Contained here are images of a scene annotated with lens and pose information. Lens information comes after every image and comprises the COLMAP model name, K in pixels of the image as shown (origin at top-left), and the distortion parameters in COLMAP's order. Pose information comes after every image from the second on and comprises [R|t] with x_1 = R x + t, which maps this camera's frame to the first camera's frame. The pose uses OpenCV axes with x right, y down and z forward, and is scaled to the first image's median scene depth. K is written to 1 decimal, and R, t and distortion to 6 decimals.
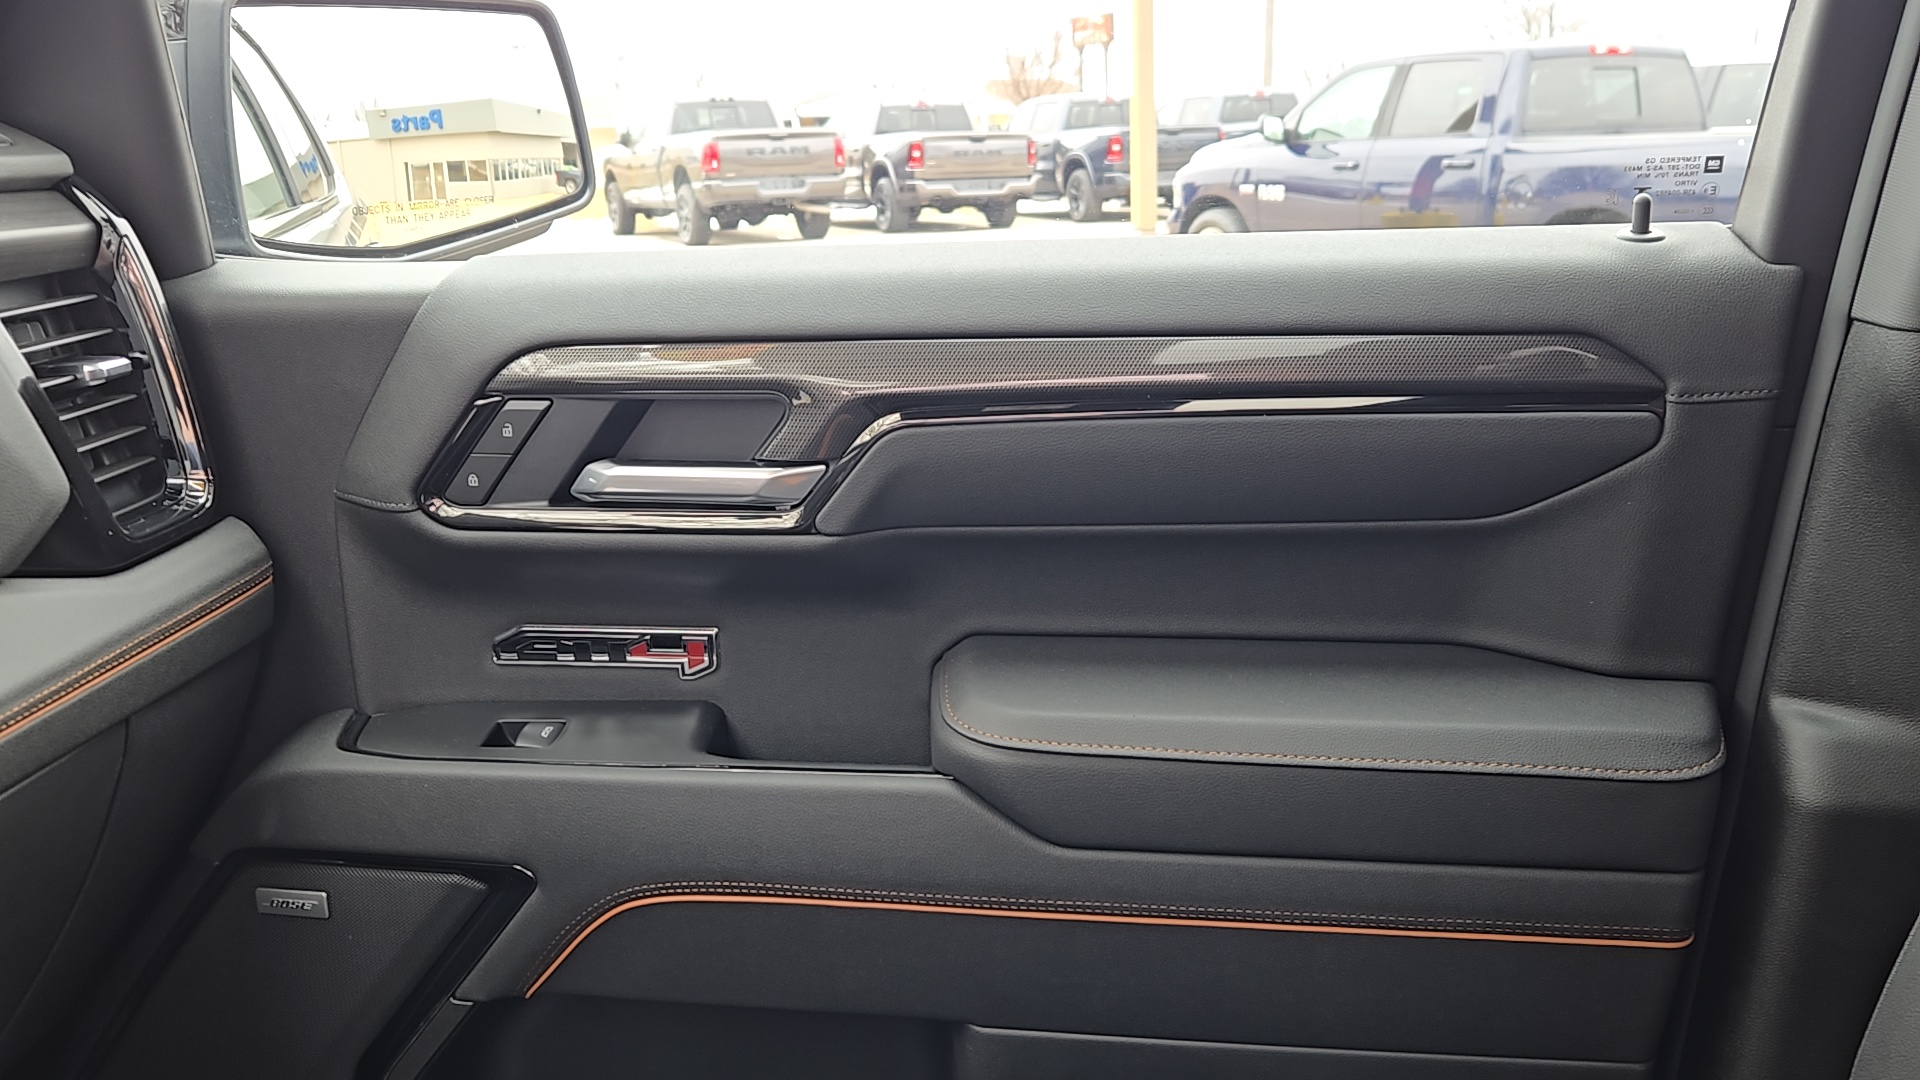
lens RADIAL K [[1587.6, 0, 958.1], [0, 1587.6, 527.4], [0, 0, 1]] dist [0.018764, -0.006731]
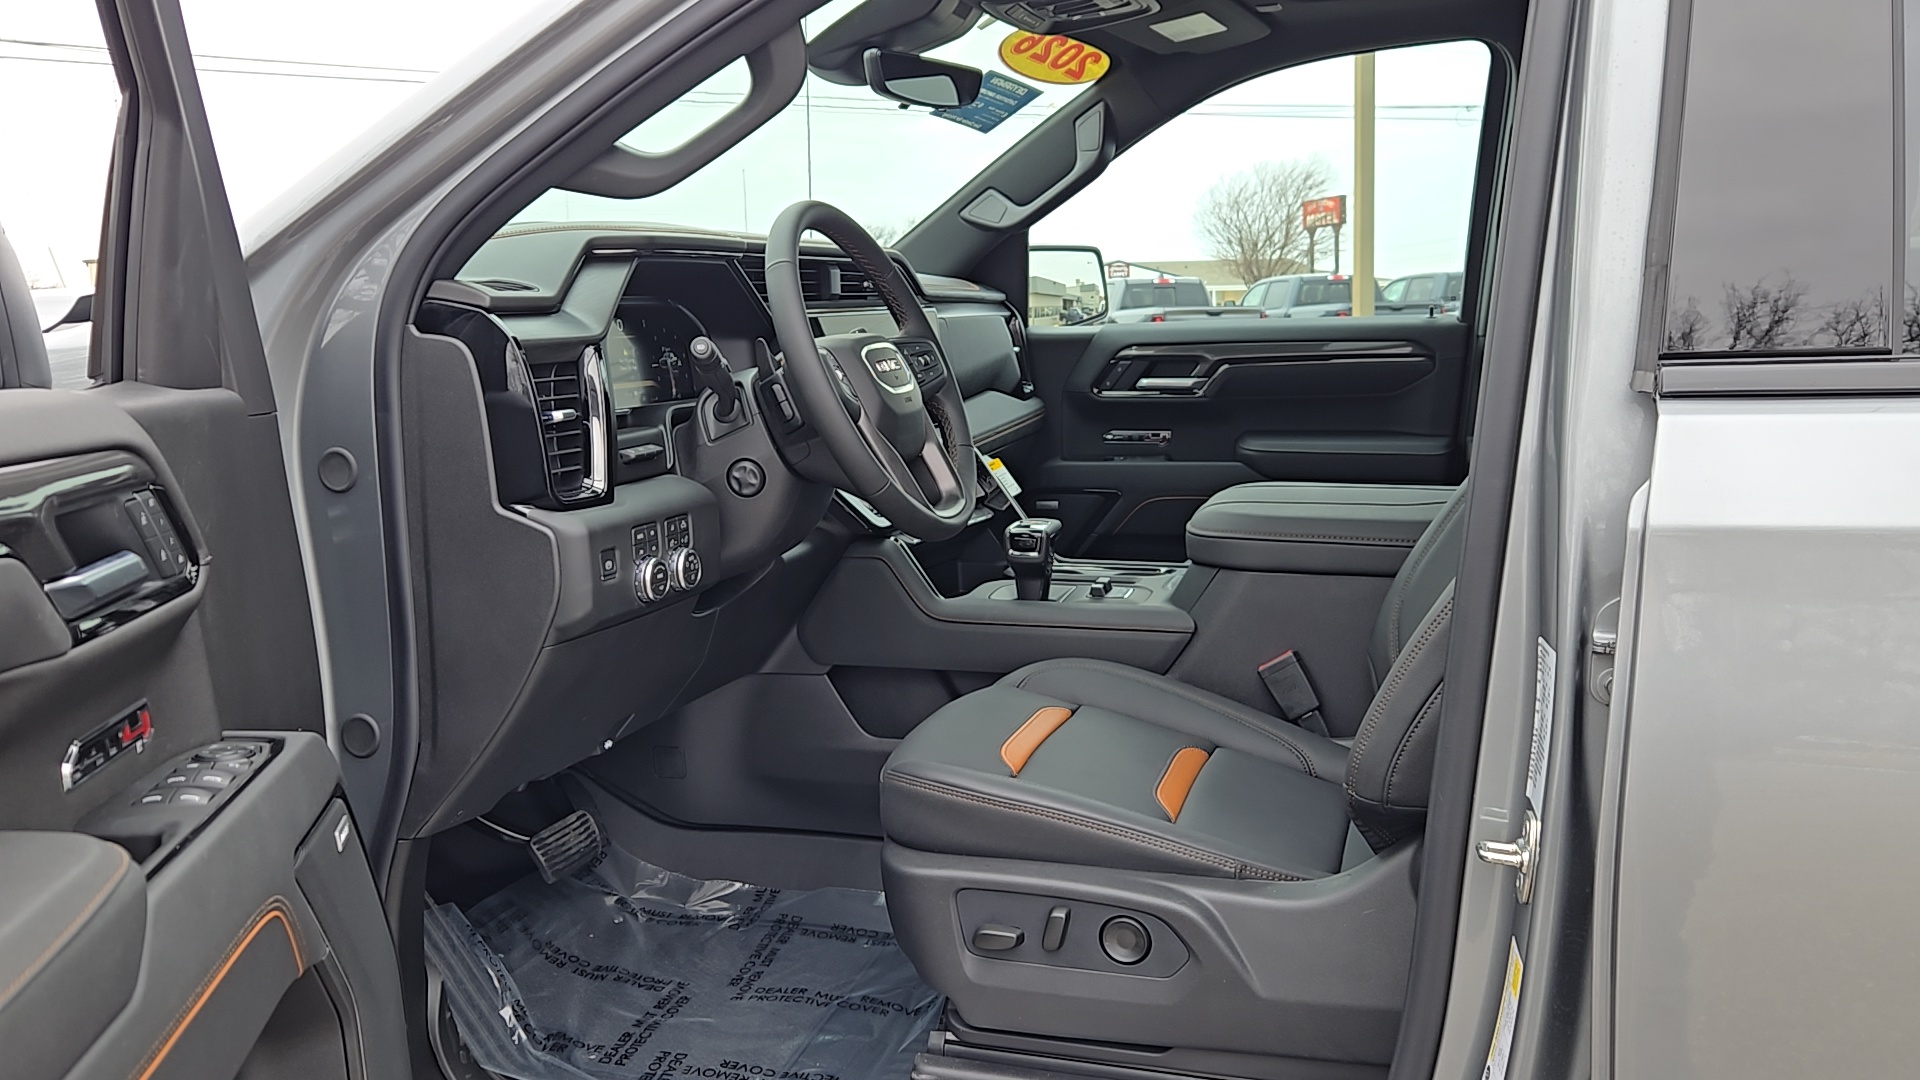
lens RADIAL K [[1587.6, 0, 958.1], [0, 1587.6, 527.4], [0, 0, 1]] dist [0.018764, -0.006731]
pose [[0.989865, 0.025292, -0.139741, -0.005771], [-0.040075, 0.993769, -0.104007, 0.030227], [0.136239, 0.108553, 0.984711, -0.113053]]
